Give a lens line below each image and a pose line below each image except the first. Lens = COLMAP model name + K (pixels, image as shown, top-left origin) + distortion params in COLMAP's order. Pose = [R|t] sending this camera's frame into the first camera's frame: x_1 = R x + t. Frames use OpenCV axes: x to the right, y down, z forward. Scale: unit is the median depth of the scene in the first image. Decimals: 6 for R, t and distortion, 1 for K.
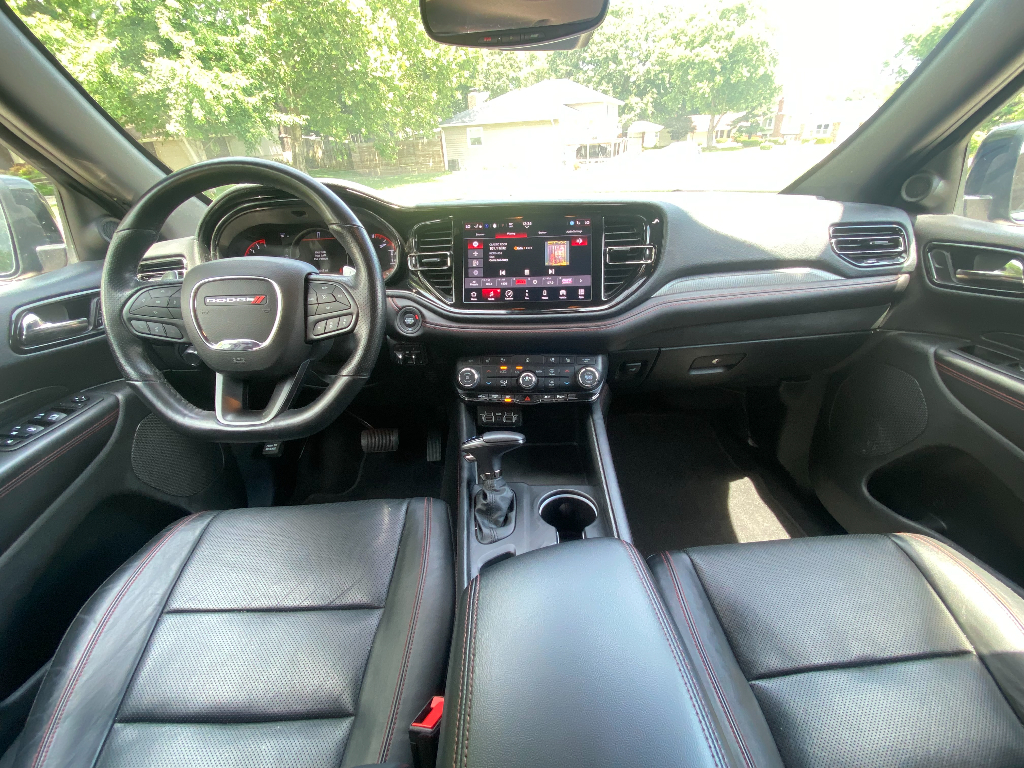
lens RADIAL K [[455.1, 0, 514.1], [0, 455.1, 389.5], [0, 0, 1]] dist [0.016145, -0.017636]
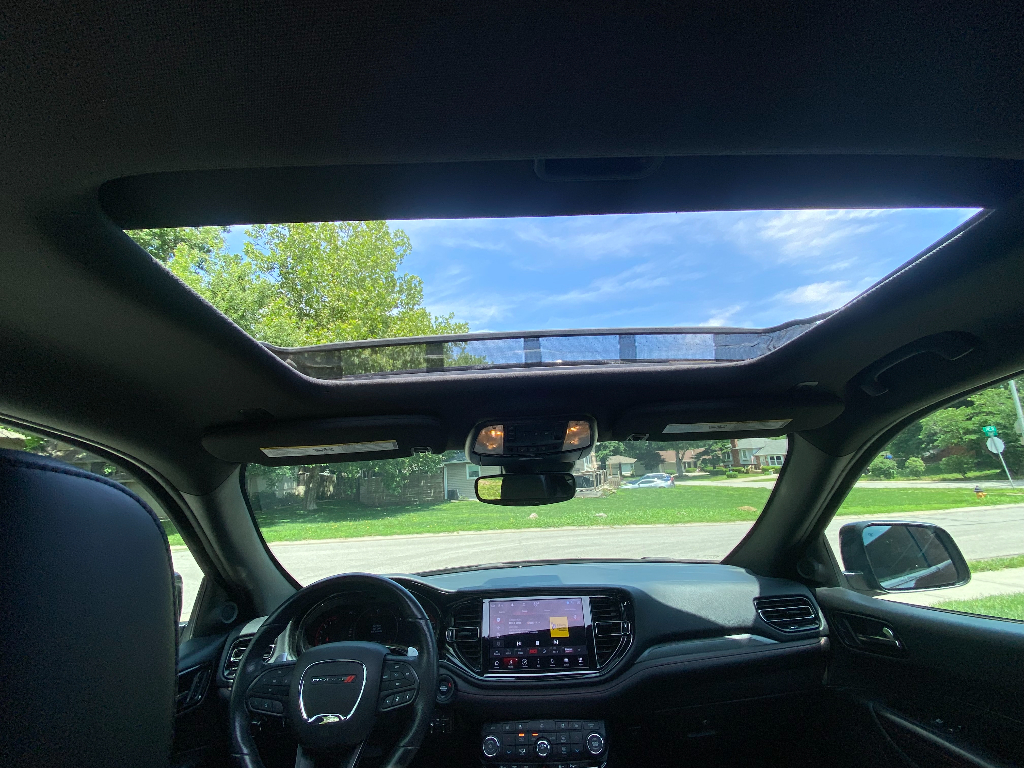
lens RADIAL K [[455.1, 0, 516.6], [0, 455.1, 376.6], [0, 0, 1]] dist [0.016145, -0.017636]
pose [[0.999724, -0.004609, 0.023056, -0.049759], [0.018428, 0.762592, -0.646617, 0.007640], [-0.014602, 0.646863, 0.762467, -0.428695]]
